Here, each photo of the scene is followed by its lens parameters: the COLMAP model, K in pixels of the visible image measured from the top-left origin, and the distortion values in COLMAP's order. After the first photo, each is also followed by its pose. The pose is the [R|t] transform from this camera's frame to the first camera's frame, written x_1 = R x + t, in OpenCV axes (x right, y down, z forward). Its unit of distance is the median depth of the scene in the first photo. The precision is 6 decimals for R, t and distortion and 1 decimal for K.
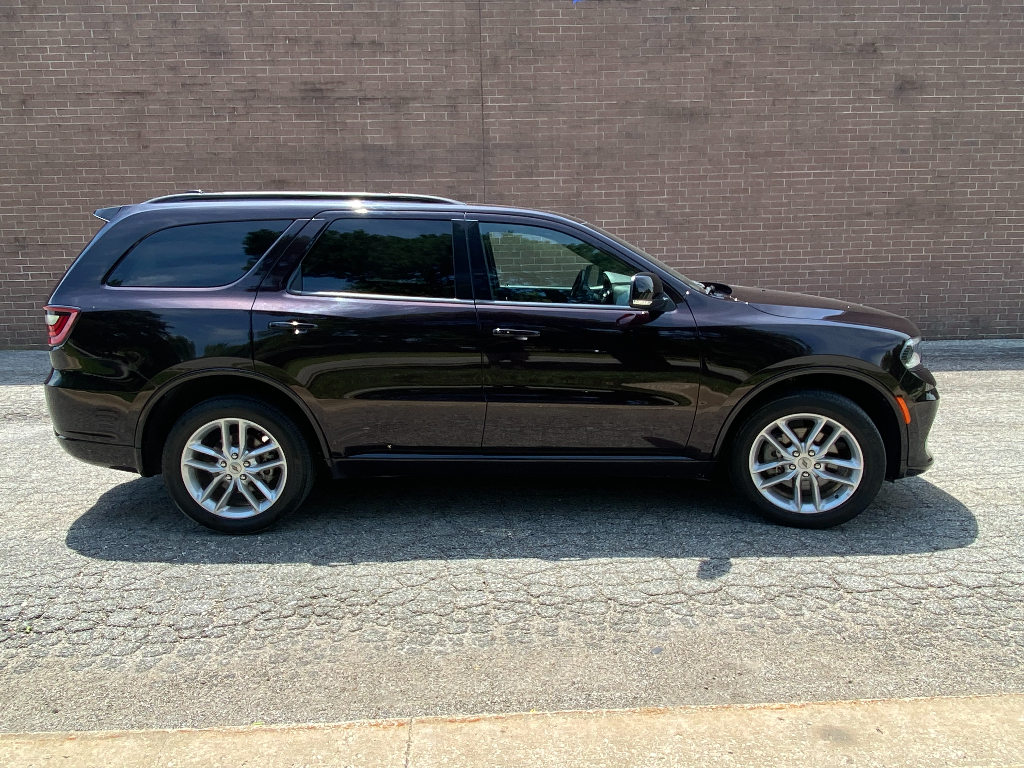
lens RADIAL K [[721.7, 0, 503.3], [0, 721.7, 385.3], [0, 0, 1]] dist [0.055936, -0.068419]
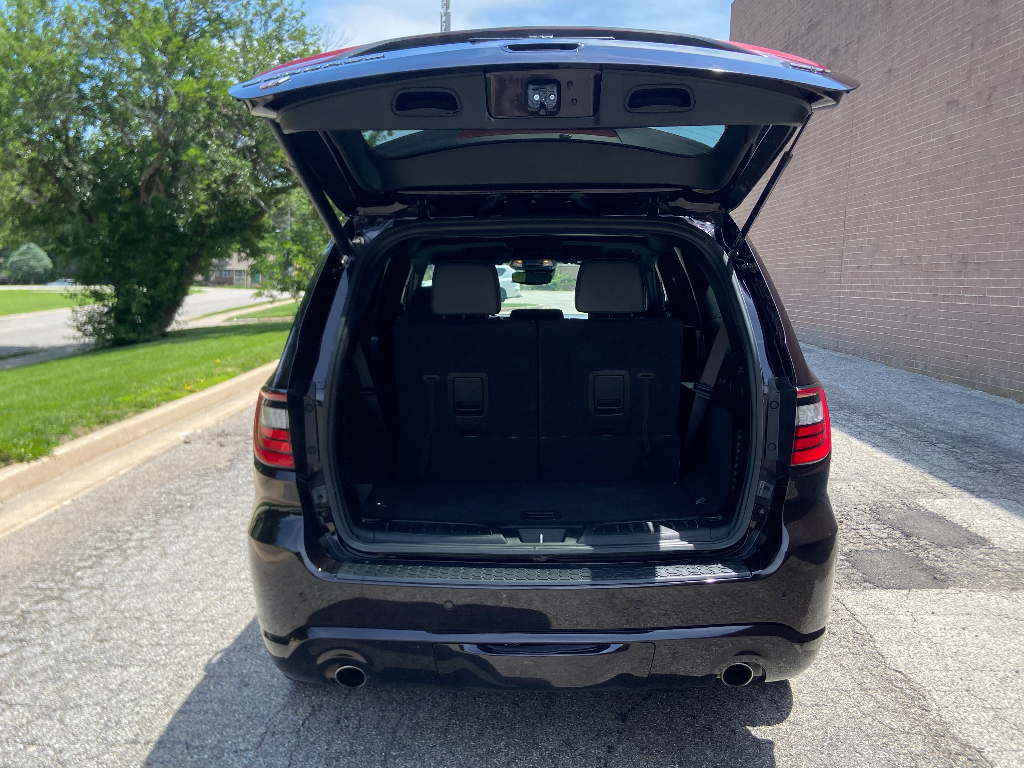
lens RADIAL K [[964.6, 0, 514.0], [0, 964.6, 381.7], [0, 0, 1]] dist [0.053852, 0.000000]
pose [[-0.018158, 0.124850, -0.992009, 0.526881], [-0.181022, 0.975365, 0.126069, -0.105849], [0.983311, 0.181865, 0.004890, 0.499659]]
